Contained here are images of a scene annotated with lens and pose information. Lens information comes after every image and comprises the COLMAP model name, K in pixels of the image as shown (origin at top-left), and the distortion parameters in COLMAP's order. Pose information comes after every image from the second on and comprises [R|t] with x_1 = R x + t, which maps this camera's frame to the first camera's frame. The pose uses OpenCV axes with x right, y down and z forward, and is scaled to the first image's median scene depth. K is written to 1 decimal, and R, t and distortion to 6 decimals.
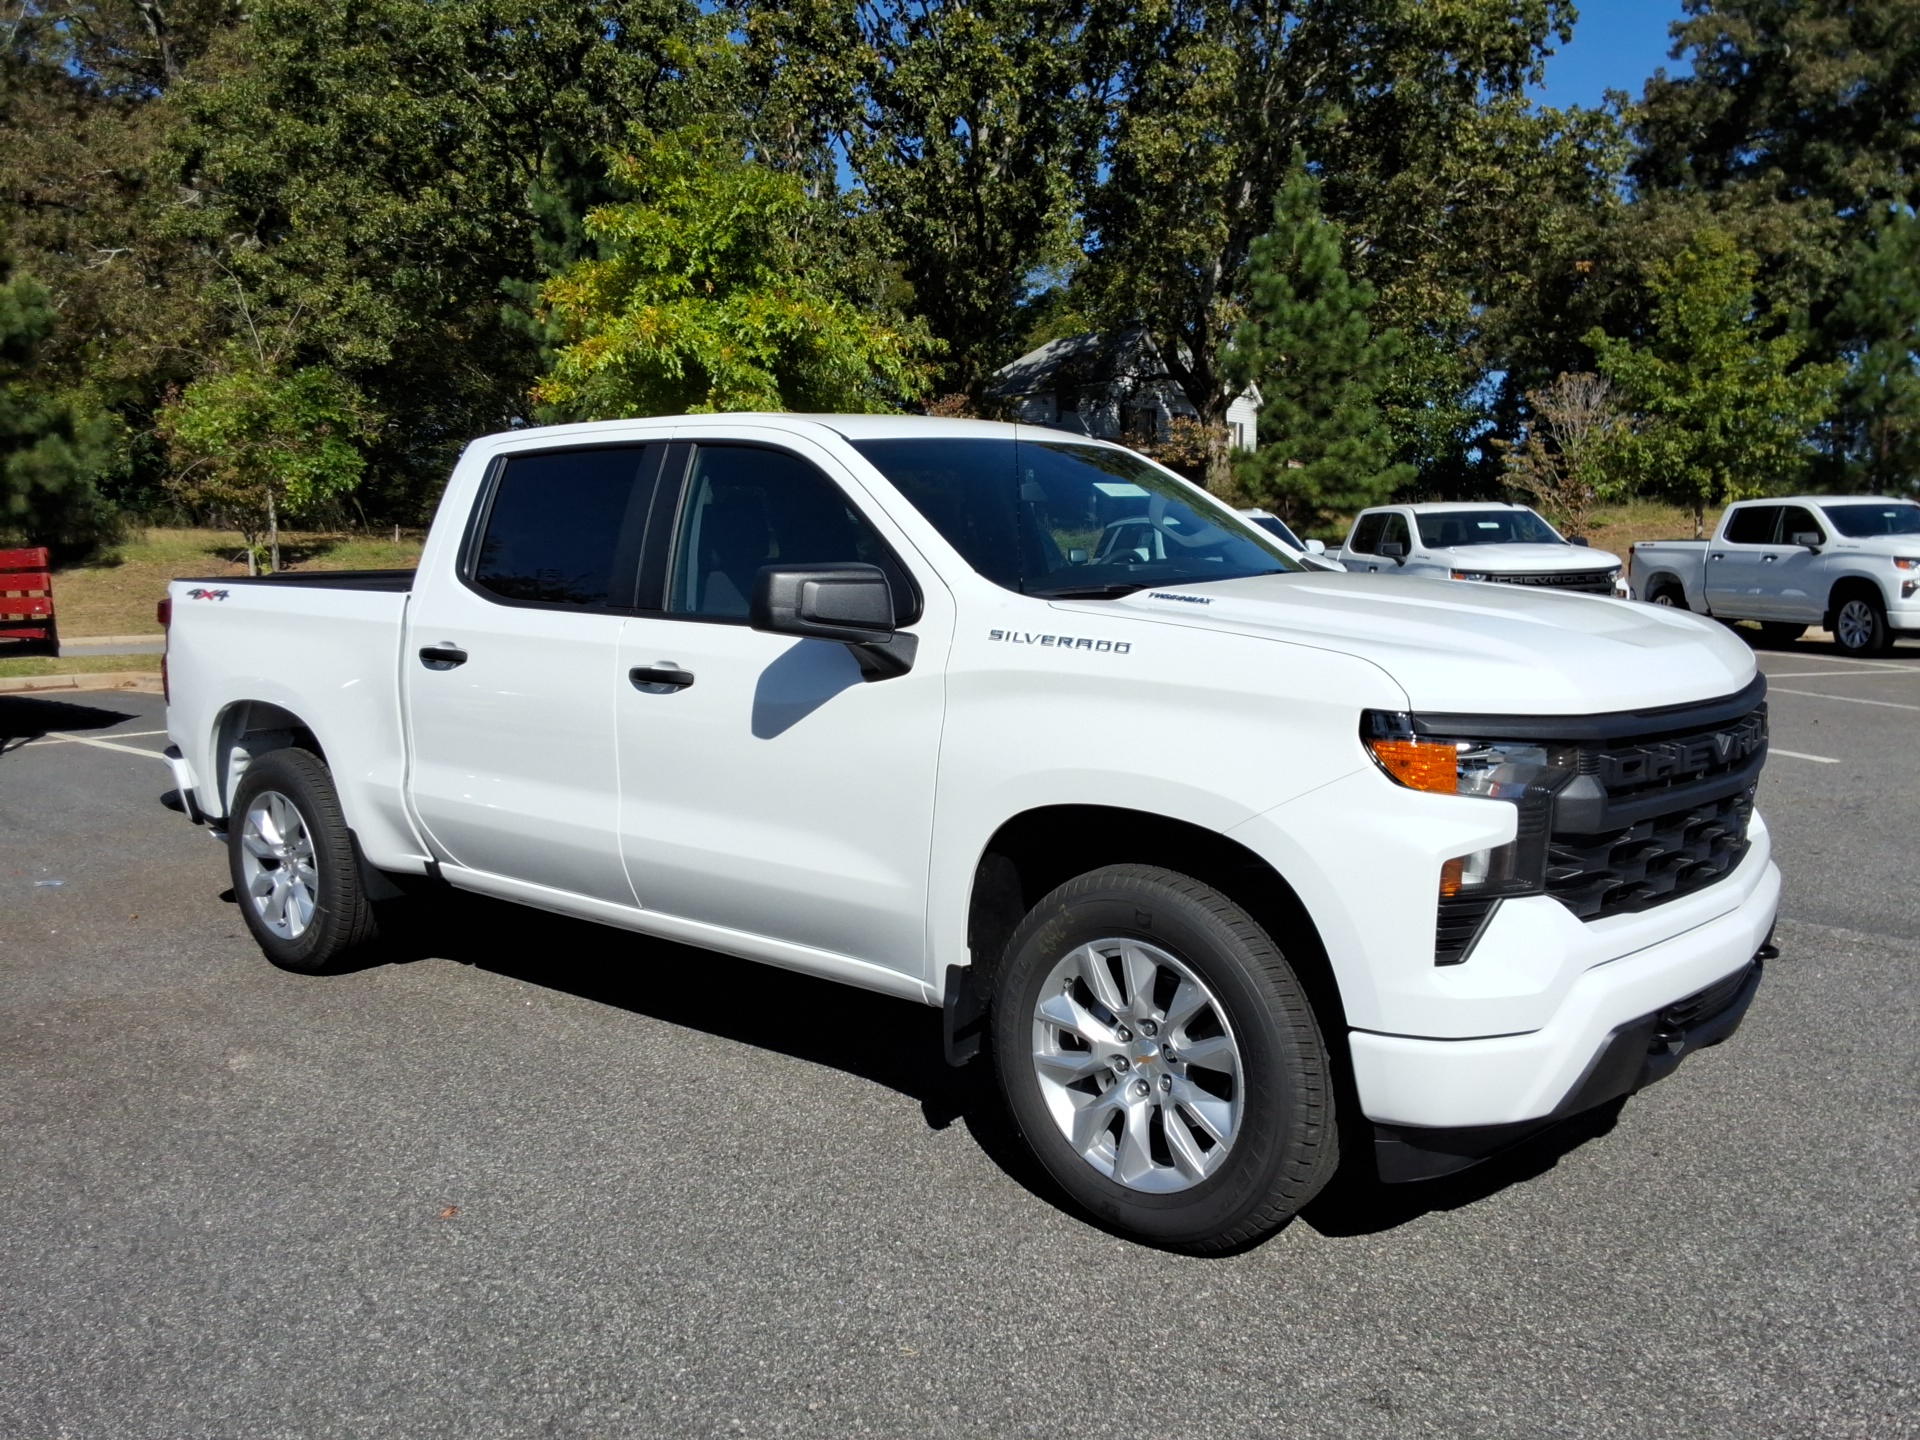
lens RADIAL K [[1551.1, 0, 974.7], [0, 1551.1, 734.0], [0, 0, 1]] dist [0.137822, -0.223003]
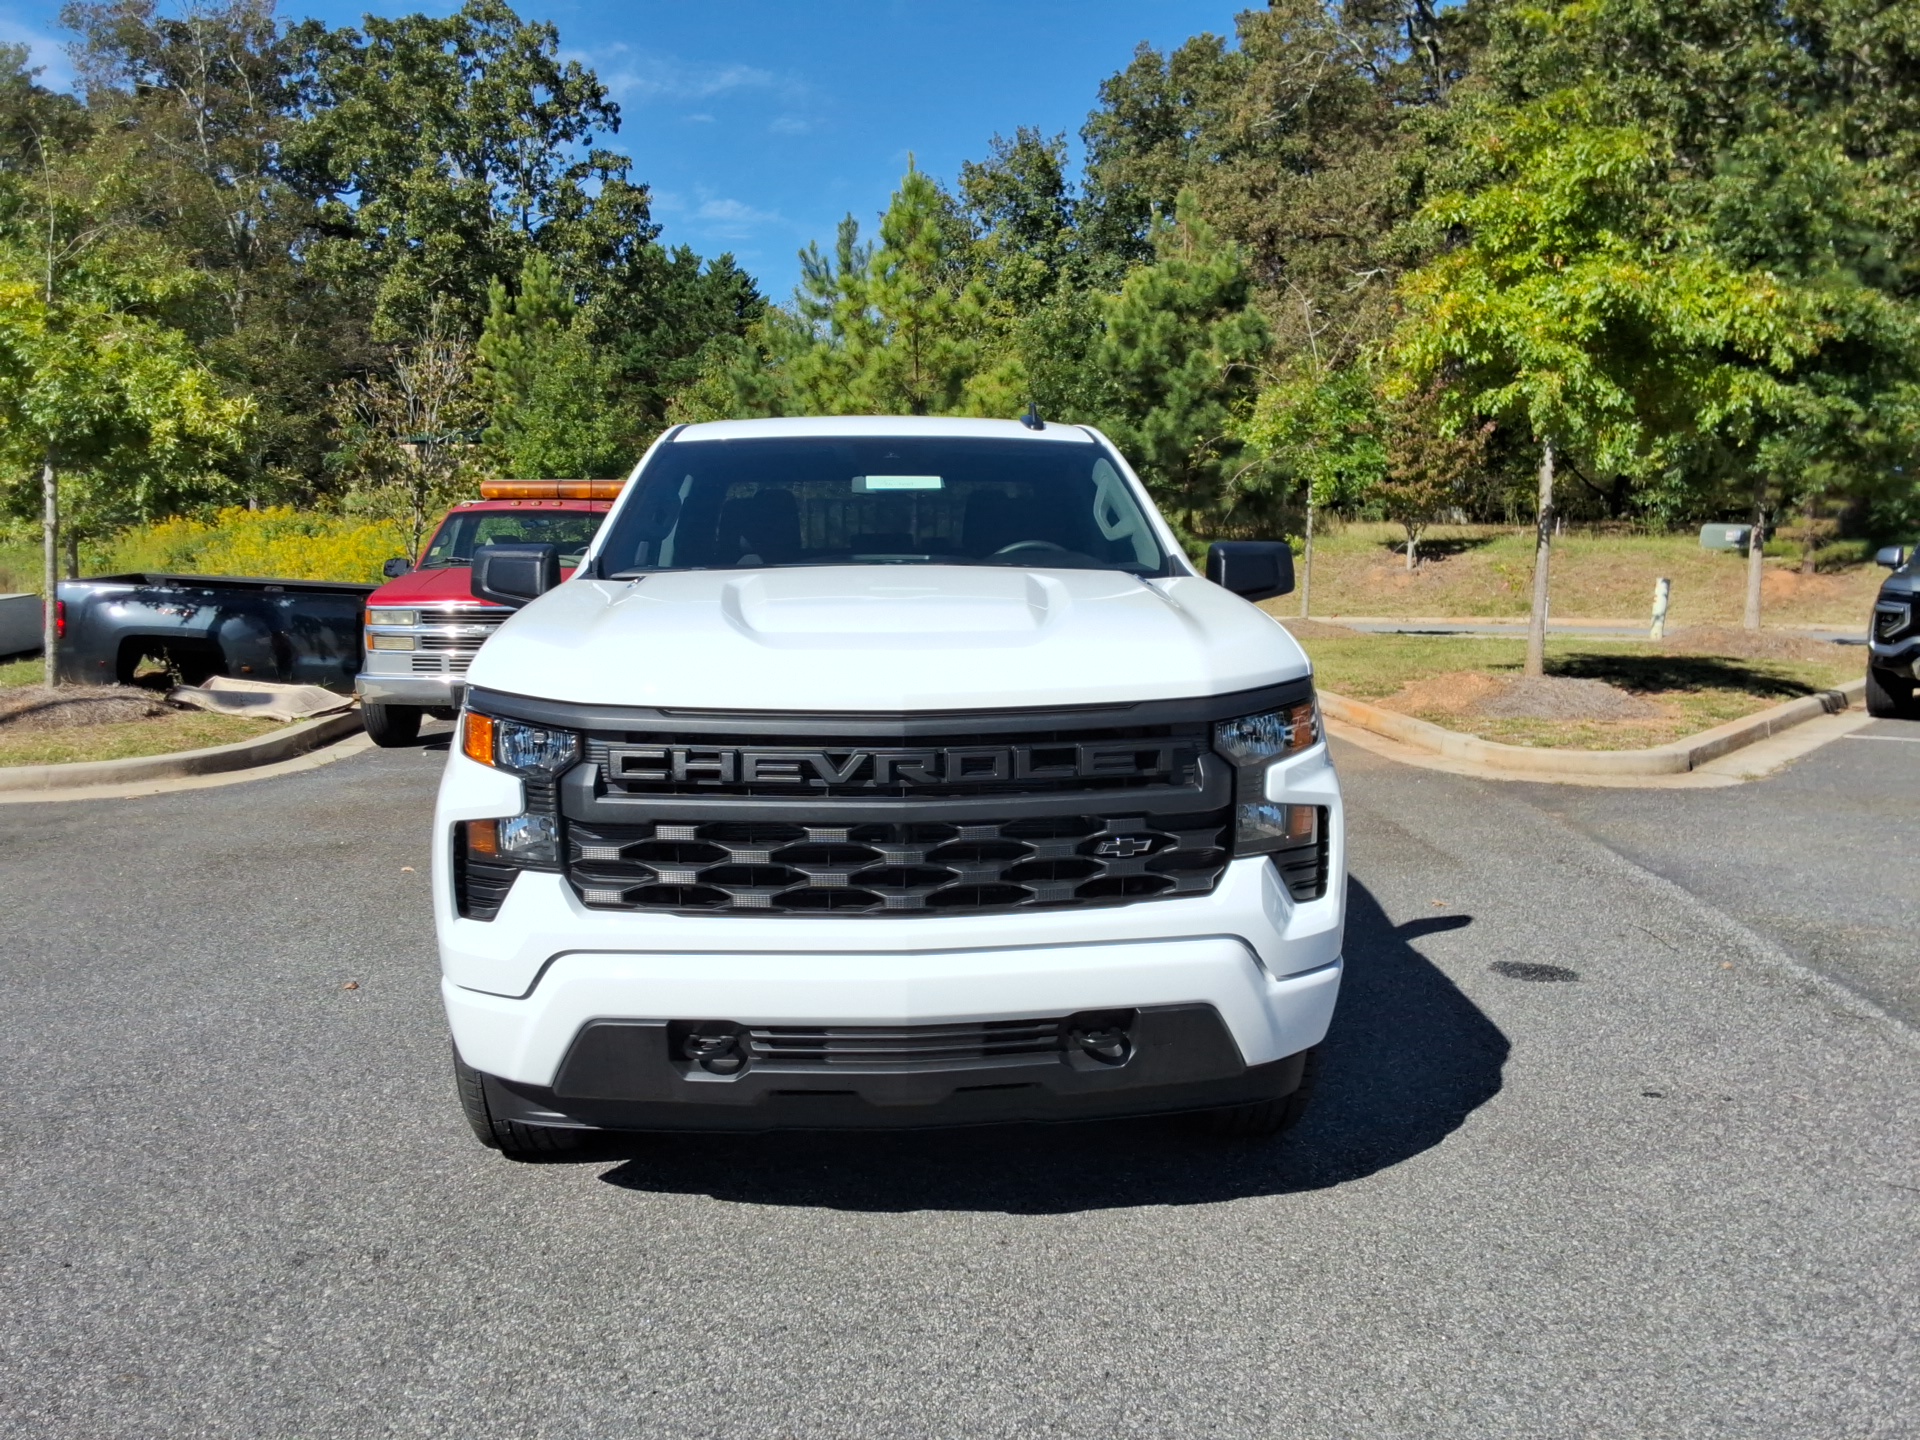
lens RADIAL K [[1551.1, 0, 974.7], [0, 1551.1, 734.0], [0, 0, 1]] dist [0.137822, -0.223003]
pose [[0.683085, 0.100709, -0.723362, 0.124120], [-0.097254, 0.994169, 0.046573, -0.006149], [0.723835, 0.038537, 0.688896, 0.047067]]
